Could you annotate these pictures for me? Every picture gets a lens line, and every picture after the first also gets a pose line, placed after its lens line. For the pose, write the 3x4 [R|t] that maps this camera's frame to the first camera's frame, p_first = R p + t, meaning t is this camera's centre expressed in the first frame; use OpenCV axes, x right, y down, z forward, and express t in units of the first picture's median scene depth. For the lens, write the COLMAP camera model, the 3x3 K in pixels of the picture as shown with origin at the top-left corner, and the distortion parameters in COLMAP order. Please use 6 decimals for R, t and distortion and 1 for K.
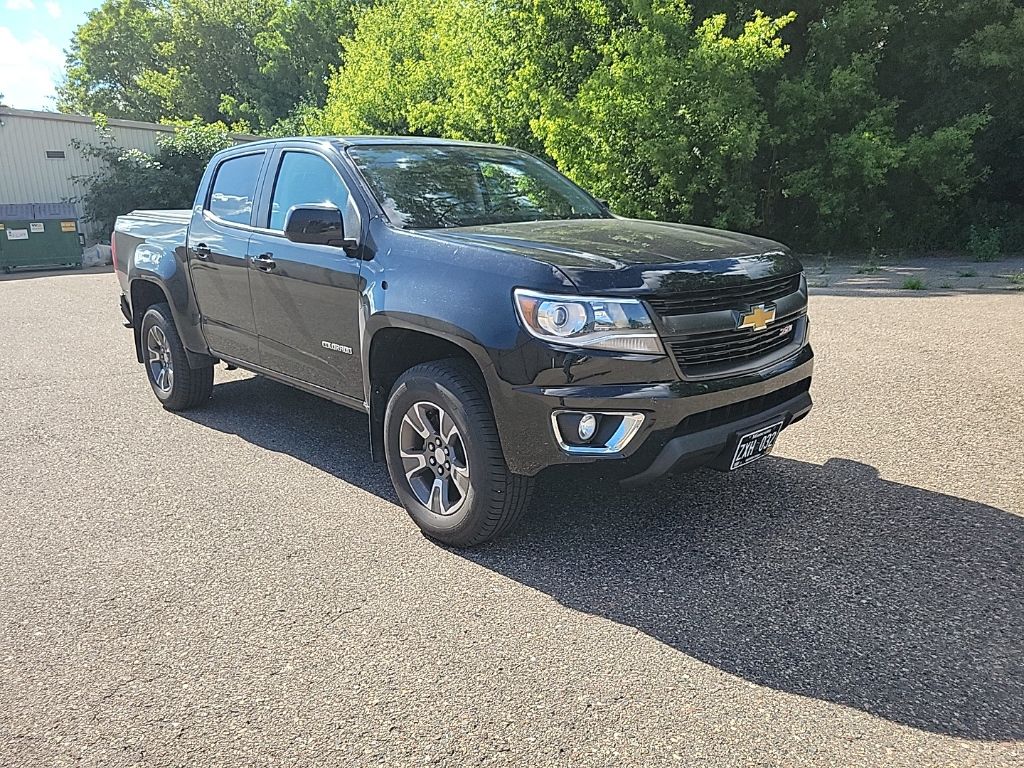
lens RADIAL K [[771.3, 0, 517.0], [0, 771.3, 380.5], [0, 0, 1]] dist [0.050976, -0.032513]
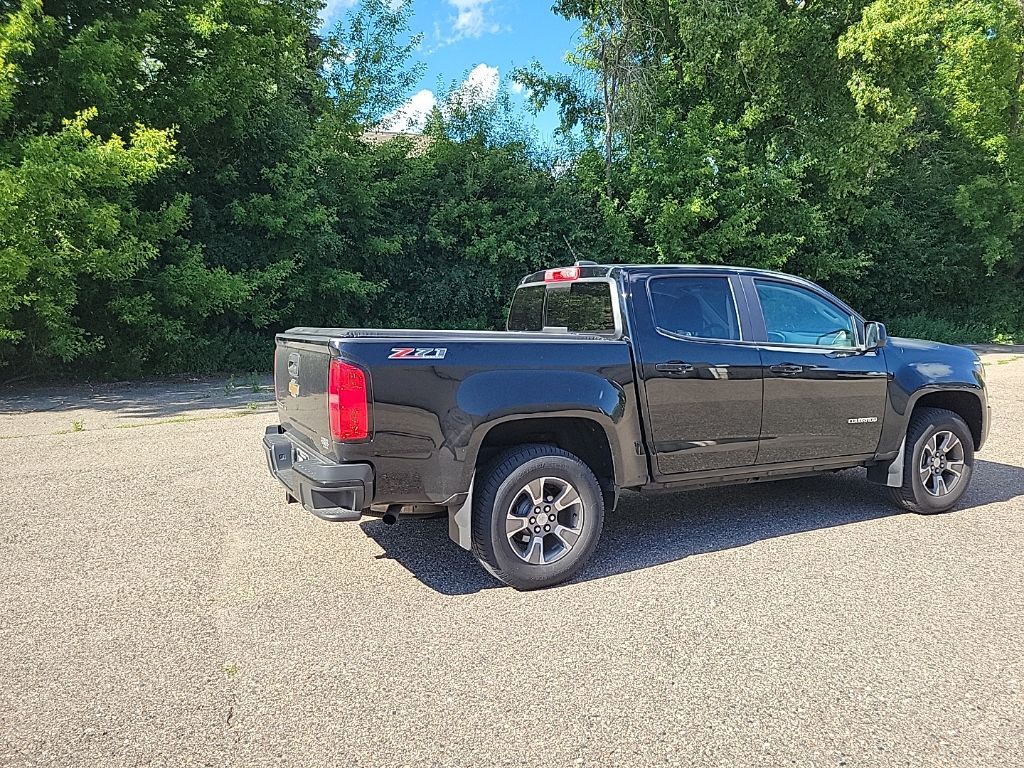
lens RADIAL K [[771.3, 0, 514.5], [0, 771.3, 382.4], [0, 0, 1]] dist [0.040595, -0.011179]
pose [[0.258976, -0.059615, 0.964042, -1.352678], [0.214925, 0.976627, 0.002657, -0.192314], [-0.941668, 0.206509, 0.265736, 0.921225]]
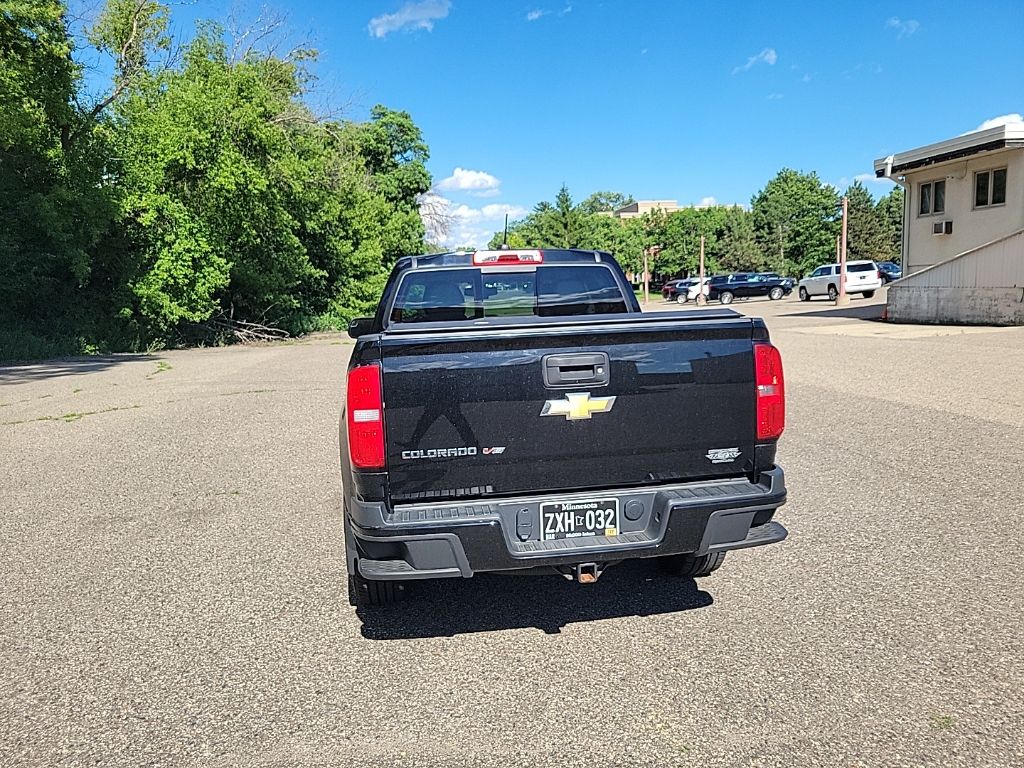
lens RADIAL K [[771.3, 0, 522.8], [0, 771.3, 369.9], [0, 0, 1]] dist [0.050976, -0.032513]
pose [[-0.833416, 0.015064, 0.552441, -0.839338], [0.184078, 0.950113, 0.251794, -0.423799], [-0.521089, 0.311541, -0.794612, 1.895738]]
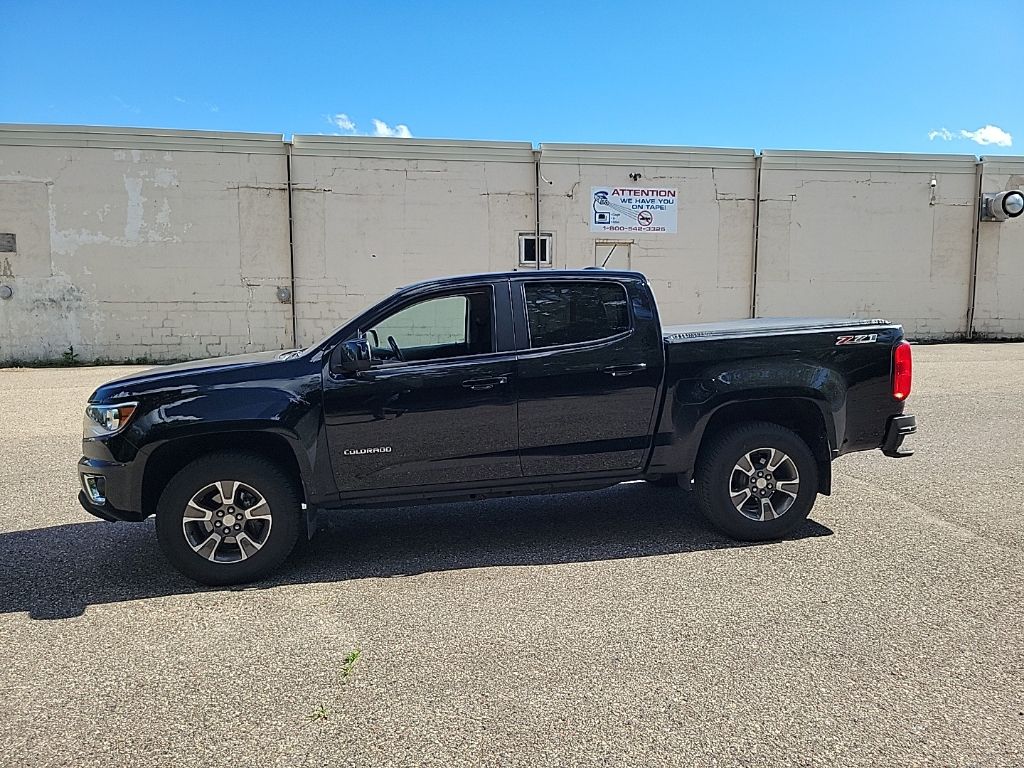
lens RADIAL K [[771.3, 0, 512.0], [0, 771.3, 370.4], [0, 0, 1]] dist [0.050976, -0.032513]
pose [[-0.534316, 0.112777, -0.837728, 0.774083], [-0.143904, 0.964456, 0.221621, -0.422467], [0.832946, 0.238968, -0.499095, 1.591882]]
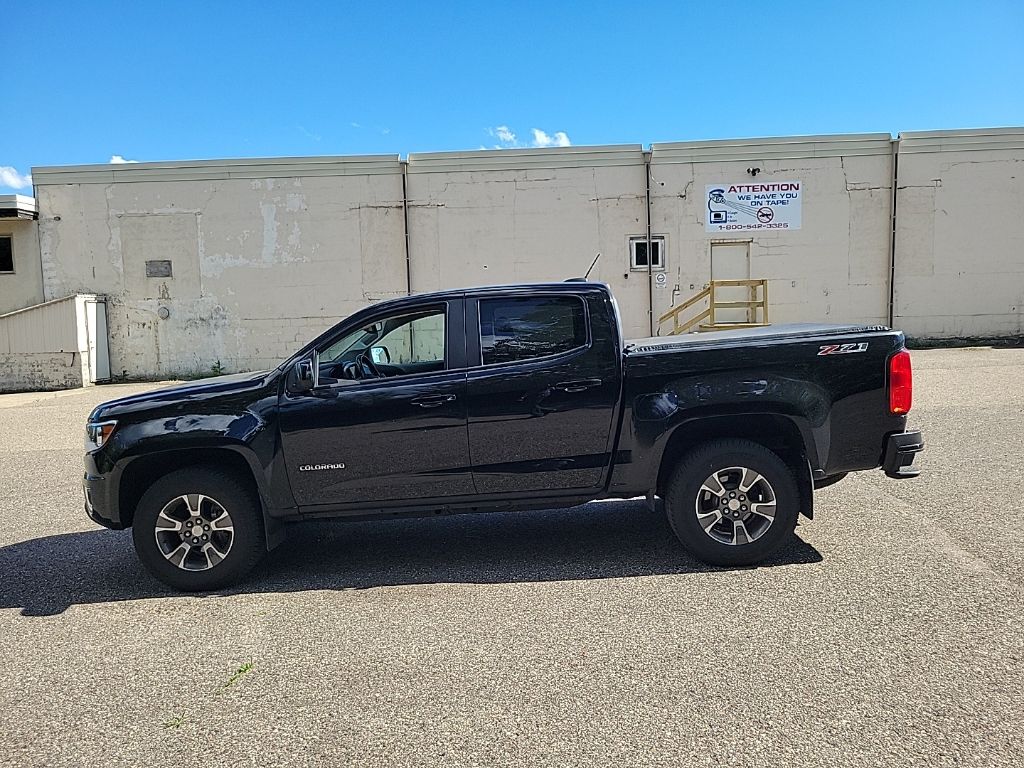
lens RADIAL K [[771.3, 0, 518.2], [0, 771.3, 377.1], [0, 0, 1]] dist [0.050976, -0.032513]
pose [[-0.686532, 0.122553, -0.716697, 0.606284], [-0.085367, 0.965290, 0.246836, -0.465517], [0.722071, 0.230643, -0.652241, 1.788353]]
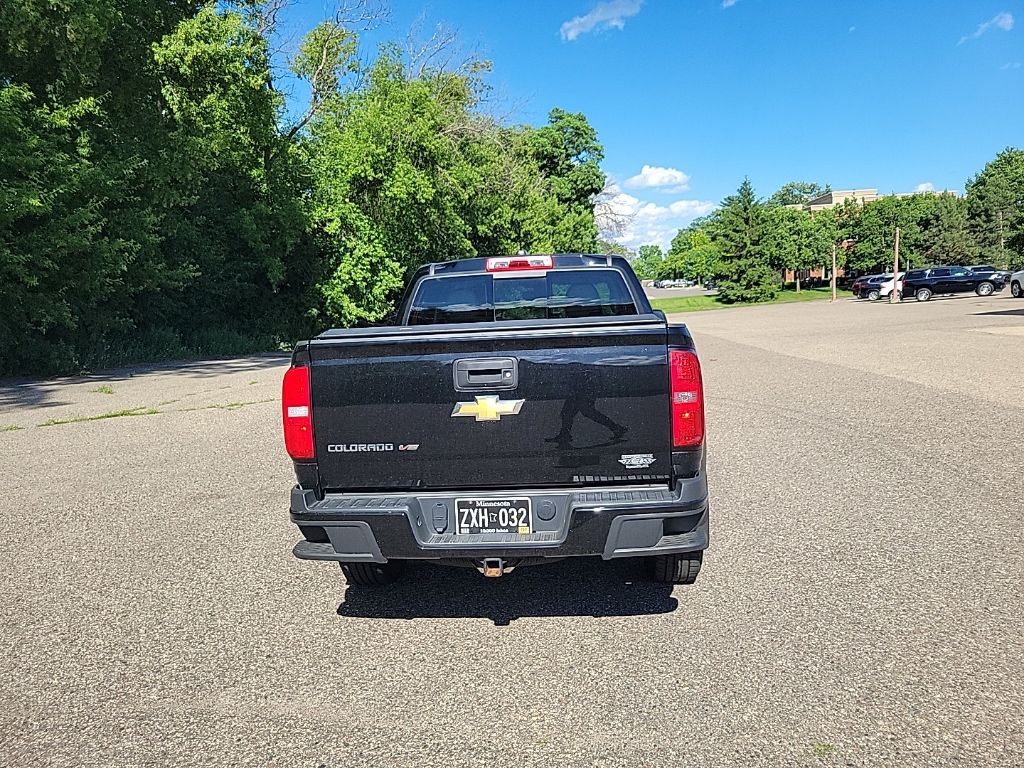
lens RADIAL K [[771.3, 0, 523.3], [0, 771.3, 367.7], [0, 0, 1]] dist [0.050976, -0.032513]
pose [[-0.680971, 0.004543, 0.732296, -1.025135], [0.223865, 0.953402, 0.202261, -0.390830], [-0.697254, 0.301669, -0.650256, 1.785700]]
